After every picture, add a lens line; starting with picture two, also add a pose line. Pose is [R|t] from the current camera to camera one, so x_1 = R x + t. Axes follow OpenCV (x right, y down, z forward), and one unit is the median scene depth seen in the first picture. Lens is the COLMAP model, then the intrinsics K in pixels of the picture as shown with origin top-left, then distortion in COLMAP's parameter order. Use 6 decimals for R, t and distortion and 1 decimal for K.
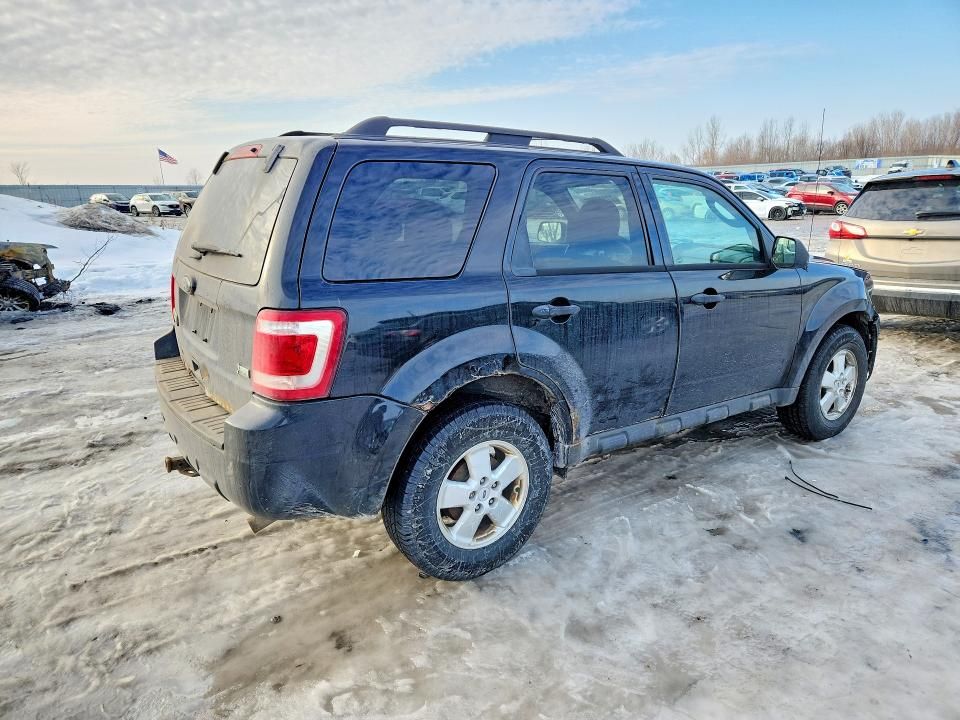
lens RADIAL K [[698.6, 0, 476.2], [0, 698.6, 357.4], [0, 0, 1]] dist [-0.040183, 0.065858]
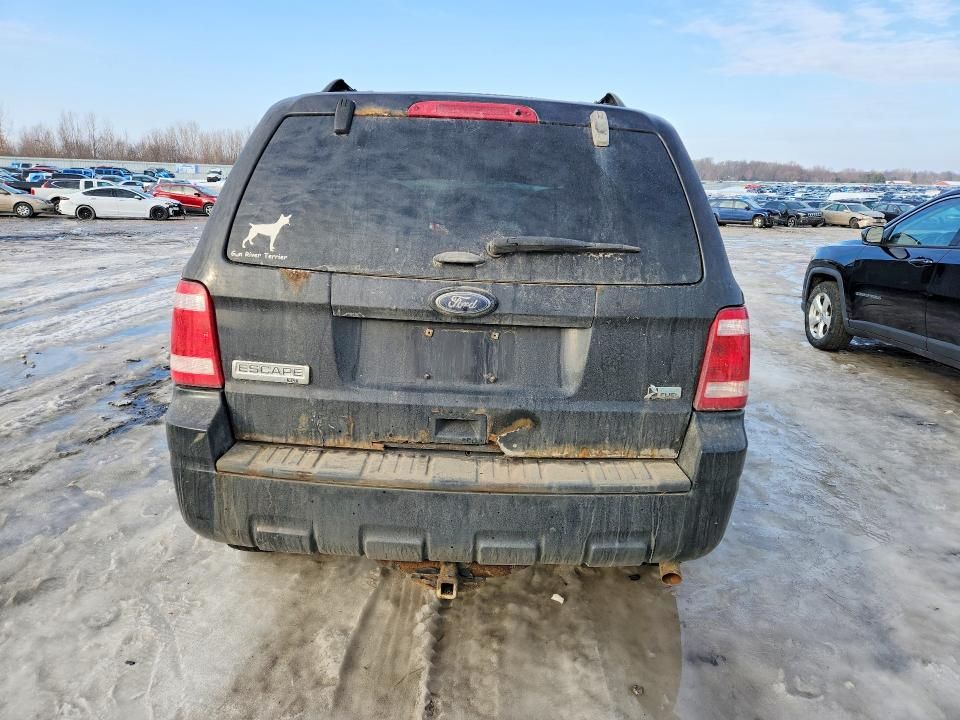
lens RADIAL K [[698.6, 0, 476.2], [0, 698.6, 357.4], [0, 0, 1]] dist [-0.040183, 0.065858]
pose [[0.520082, -0.153166, 0.840271, -0.839432], [0.156500, 0.984223, 0.082541, -0.090130], [-0.839656, 0.088574, 0.535847, 0.563631]]
